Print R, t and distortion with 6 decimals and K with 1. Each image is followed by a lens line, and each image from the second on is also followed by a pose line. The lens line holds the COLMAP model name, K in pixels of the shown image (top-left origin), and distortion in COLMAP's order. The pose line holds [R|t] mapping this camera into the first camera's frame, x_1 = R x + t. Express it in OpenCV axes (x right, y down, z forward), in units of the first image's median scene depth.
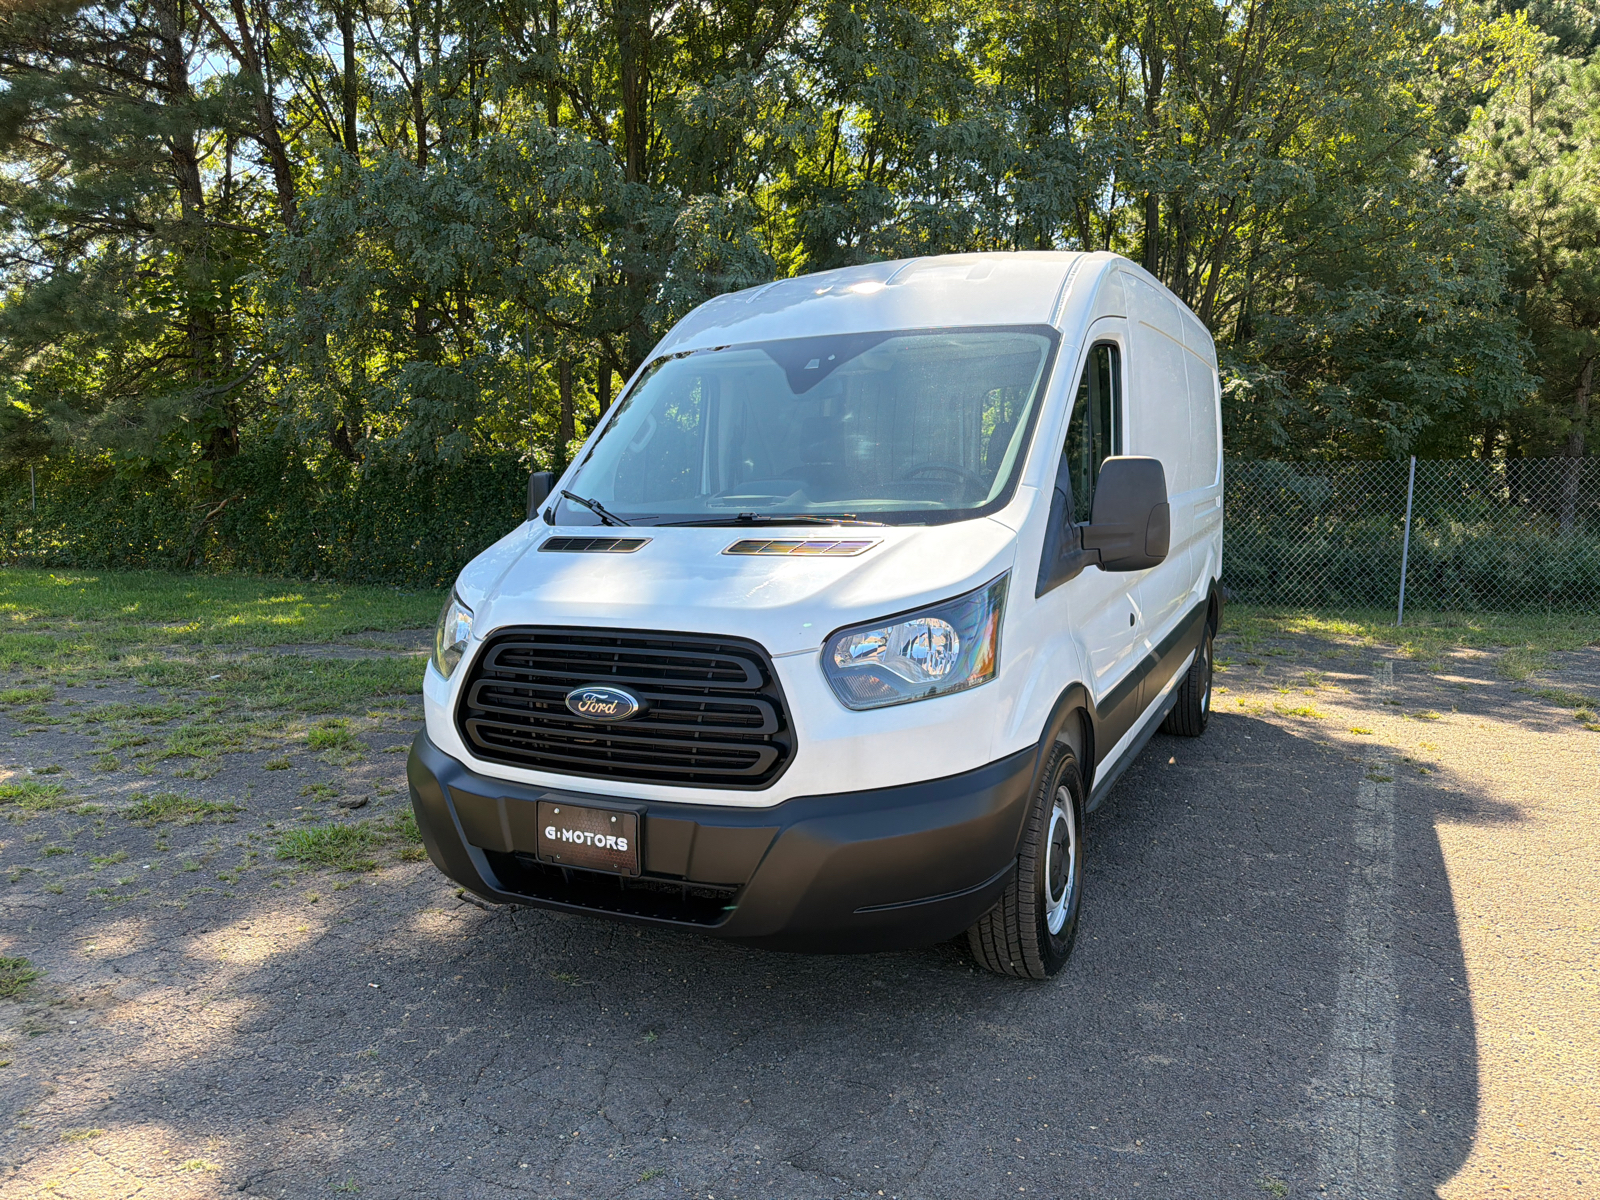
lens RADIAL K [[1124.4, 0, 797.4], [0, 1124.4, 595.9], [0, 0, 1]] dist [0.004682, -0.003363]
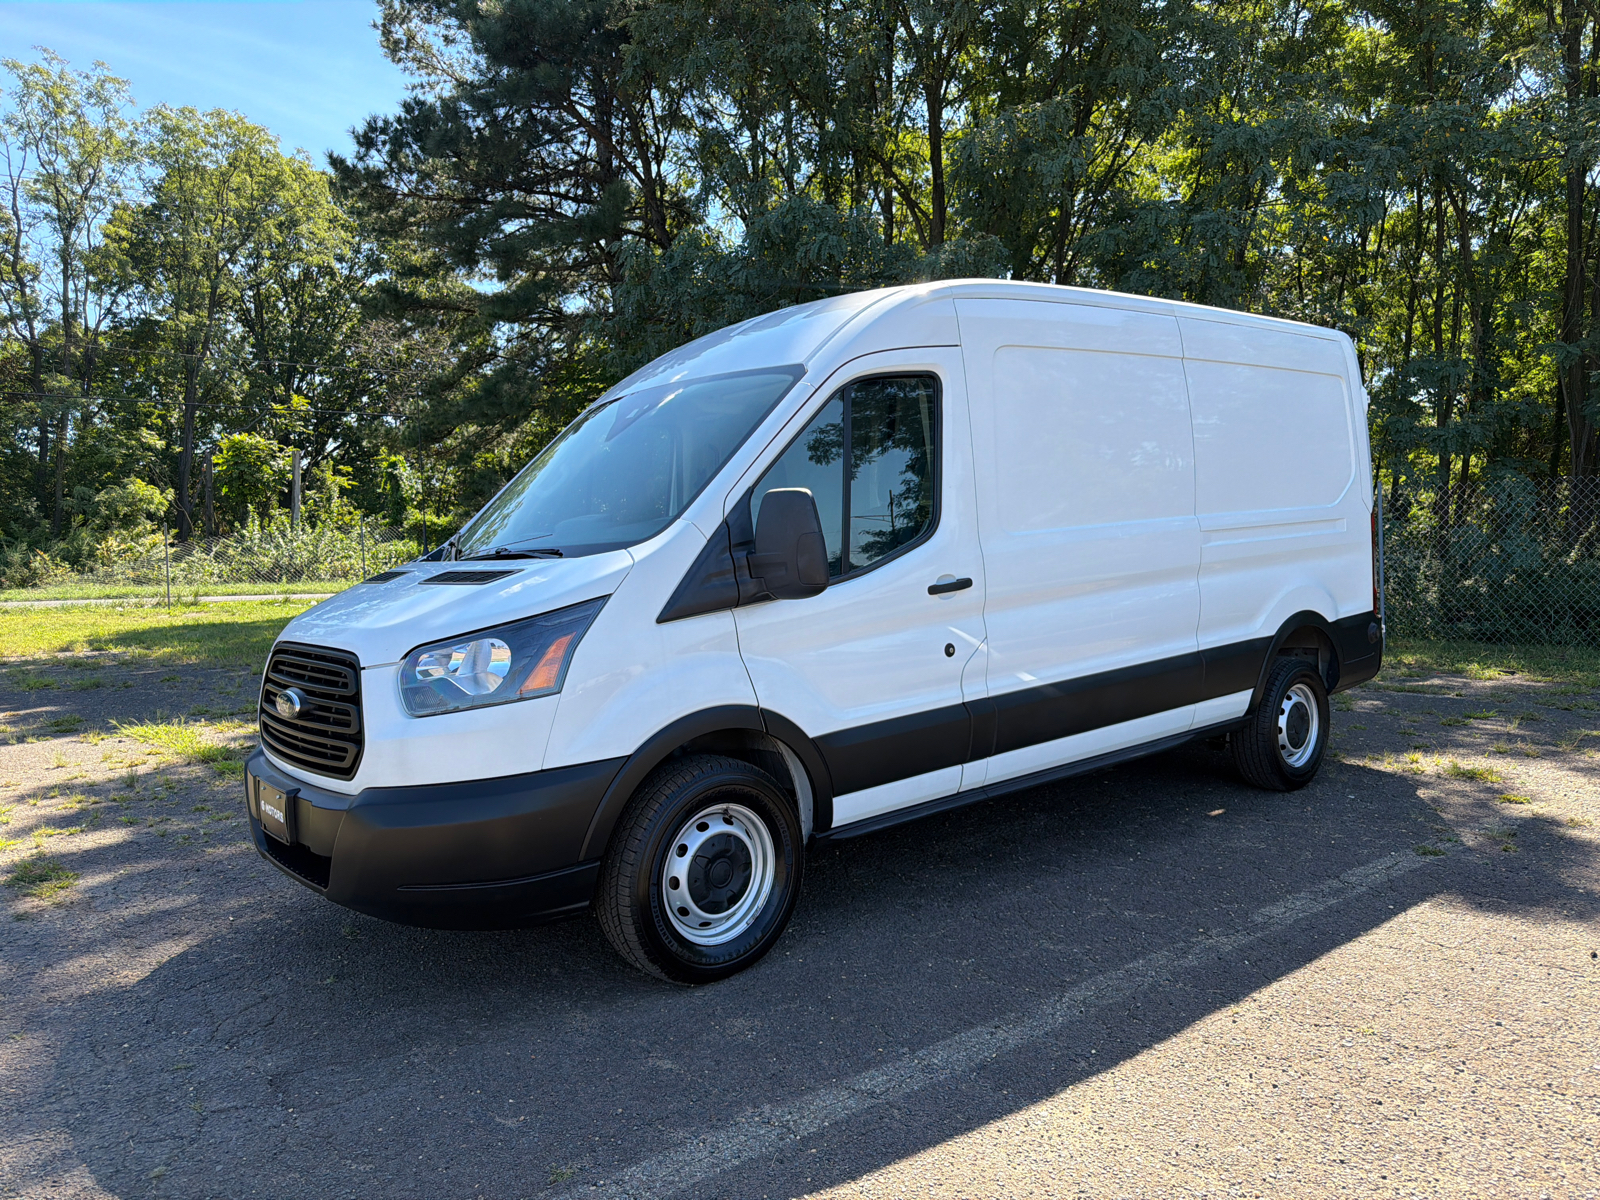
lens RADIAL K [[1124.4, 0, 797.4], [0, 1124.4, 595.9], [0, 0, 1]] dist [0.004682, -0.003363]
pose [[0.909895, -0.004839, -0.414811, 0.765891], [-0.007969, 0.999544, -0.029141, 0.005252], [0.414763, 0.029821, 0.909441, 0.075493]]
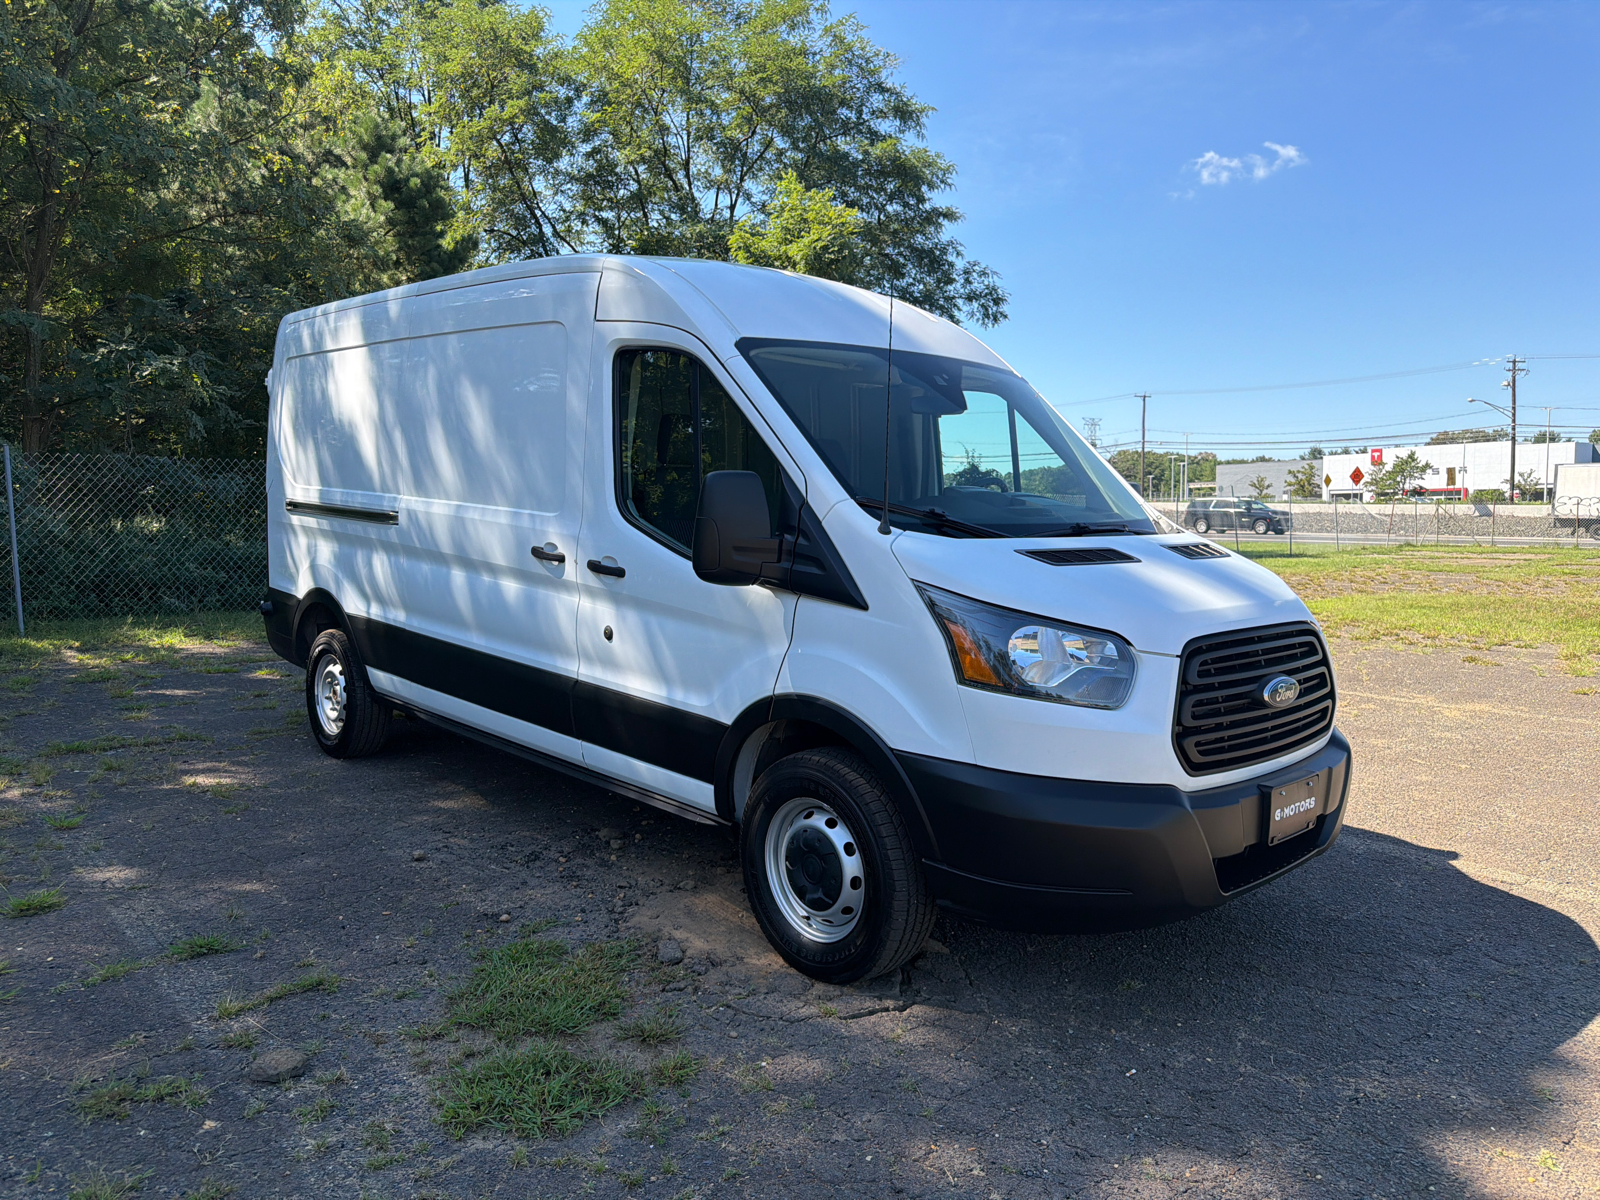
lens RADIAL K [[1116.2, 0, 805.1], [0, 1116.2, 608.5], [0, 0, 1]] dist [0.008003, -0.003929]
pose [[0.363556, -0.074521, 0.928587, -1.252995], [0.061288, 0.996549, 0.055980, -0.074843], [-0.929554, 0.036560, 0.366868, 0.910563]]
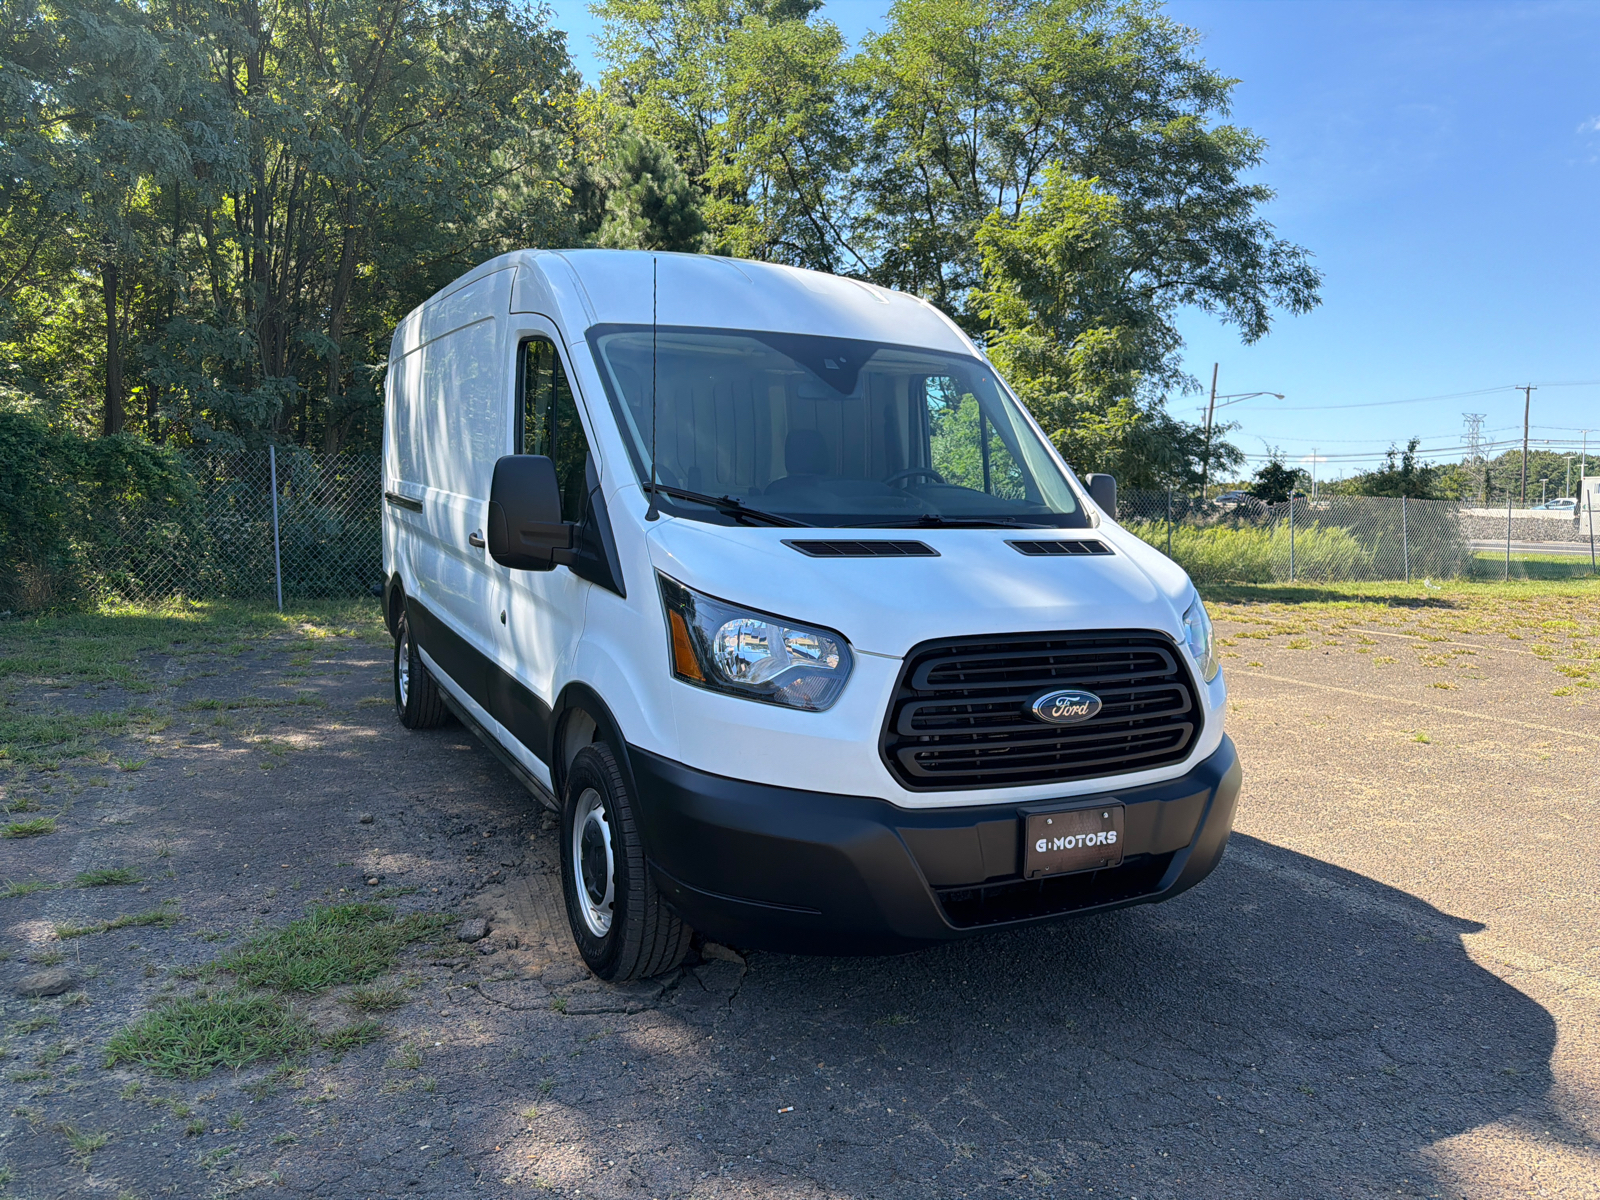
lens RADIAL K [[1124.4, 0, 797.4], [0, 1124.4, 595.9], [0, 0, 1]] dist [0.004682, -0.003363]
pose [[0.611223, -0.047335, 0.790042, -0.989311], [0.041252, 0.998758, 0.027925, -0.036900], [-0.790383, 0.015522, 0.612417, 0.508435]]
